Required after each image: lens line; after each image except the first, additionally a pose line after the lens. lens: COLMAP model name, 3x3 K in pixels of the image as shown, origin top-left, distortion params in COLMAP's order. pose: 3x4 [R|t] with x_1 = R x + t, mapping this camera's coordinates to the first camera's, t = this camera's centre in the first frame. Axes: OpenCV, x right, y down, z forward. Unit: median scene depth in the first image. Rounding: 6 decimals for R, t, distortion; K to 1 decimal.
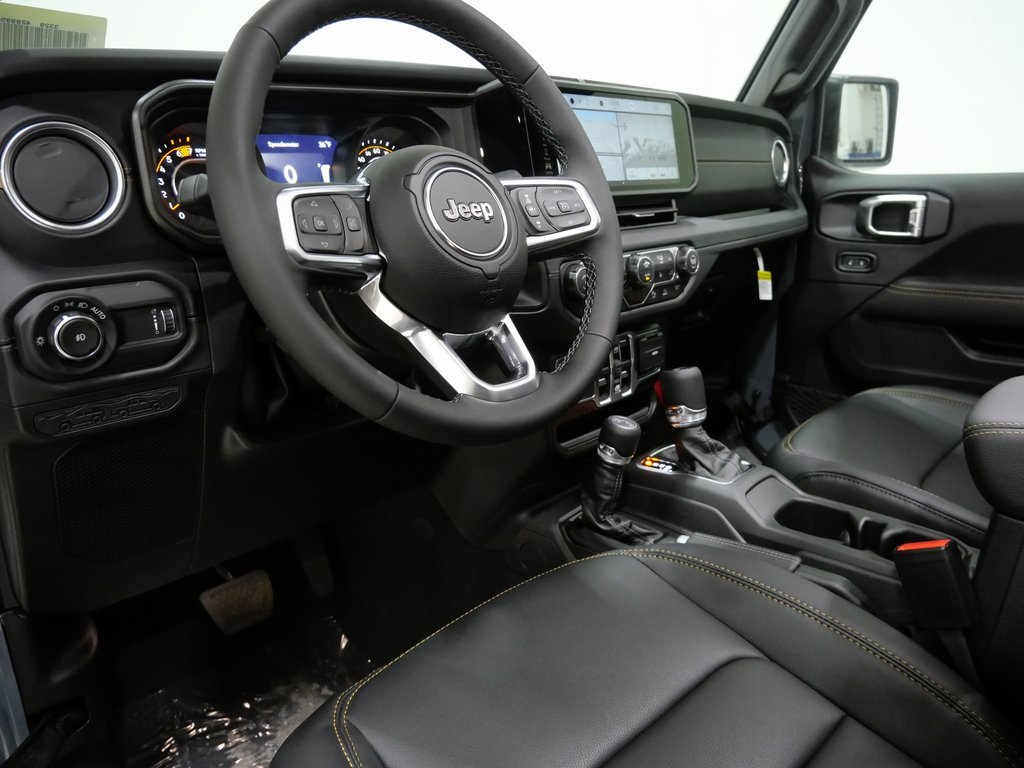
lens RADIAL K [[720.2, 0, 509.4], [0, 720.2, 387.8], [0, 0, 1]] dist [-0.037995, 0.002937]
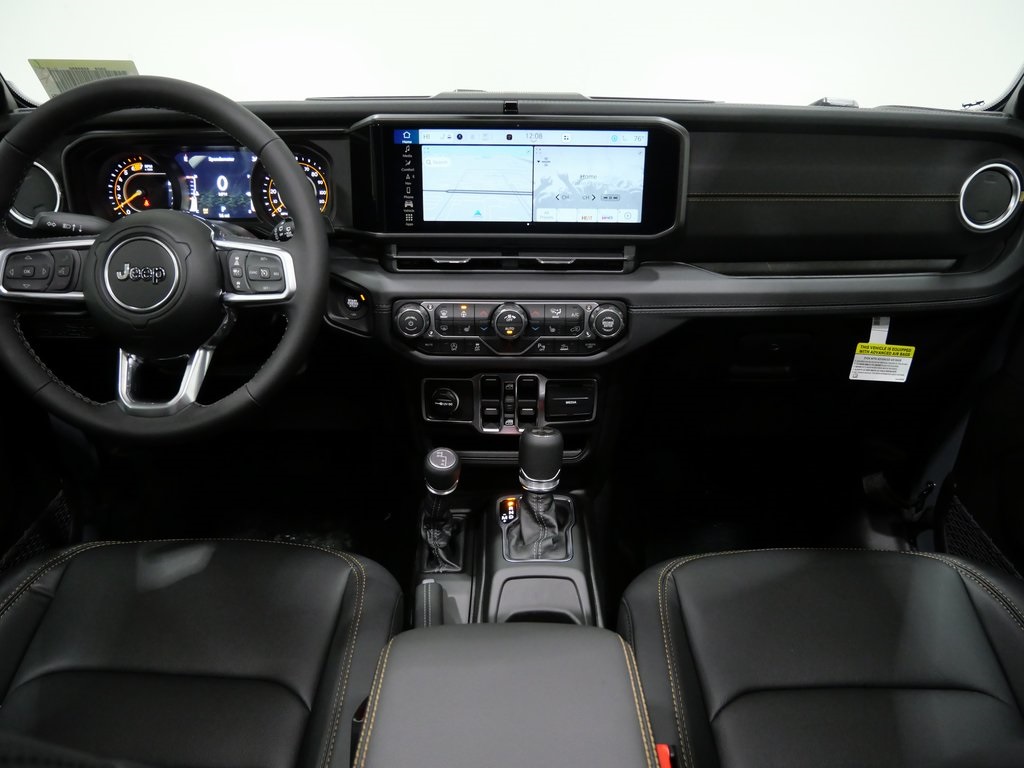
lens RADIAL K [[720.2, 0, 513.2], [0, 720.2, 381.7], [0, 0, 1]] dist [-0.037995, 0.002937]
pose [[0.705901, 0.360688, -0.609596, 1.001833], [-0.228093, 0.930545, 0.286461, -0.457553], [0.670579, -0.063168, 0.739143, 0.370040]]
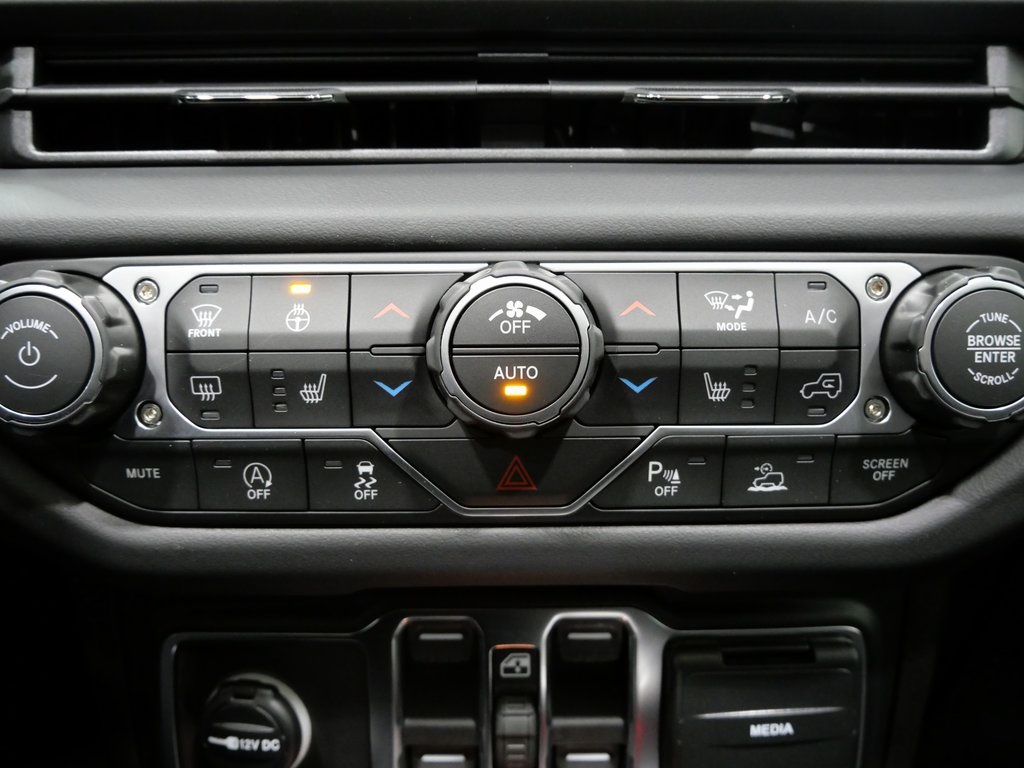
lens RADIAL K [[818.4, 0, 516.9], [0, 818.4, 387.5], [0, 0, 1]] dist [-0.018524, 0.005149]
pose [[0.712357, 0.165402, -0.682049, 0.425636], [-0.217435, 0.976028, 0.009597, -0.194829], [0.667286, 0.141465, 0.731244, 1.054899]]
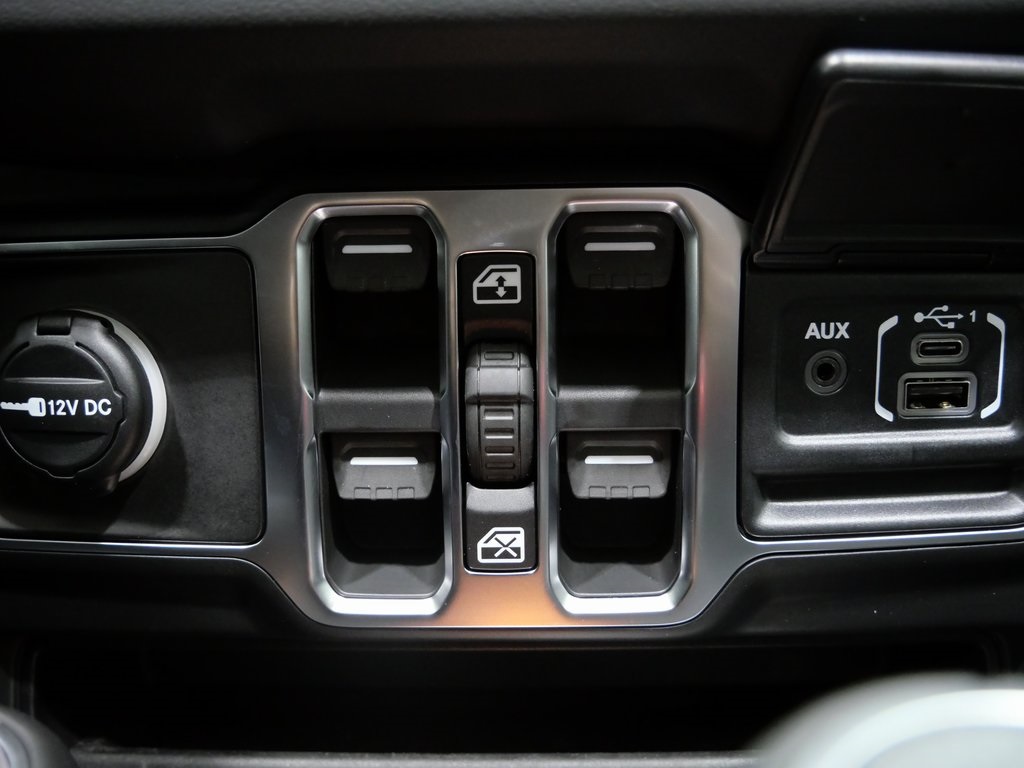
lens RADIAL K [[1083.4, 0, 506.5], [0, 1083.4, 386.1], [0, 0, 1]] dist [-0.016506, 0.000000]
pose [[0.685112, 0.141608, -0.714541, 0.412955], [-0.209506, 0.977782, -0.007100, -0.041316], [0.697660, 0.154565, 0.699558, 1.138964]]
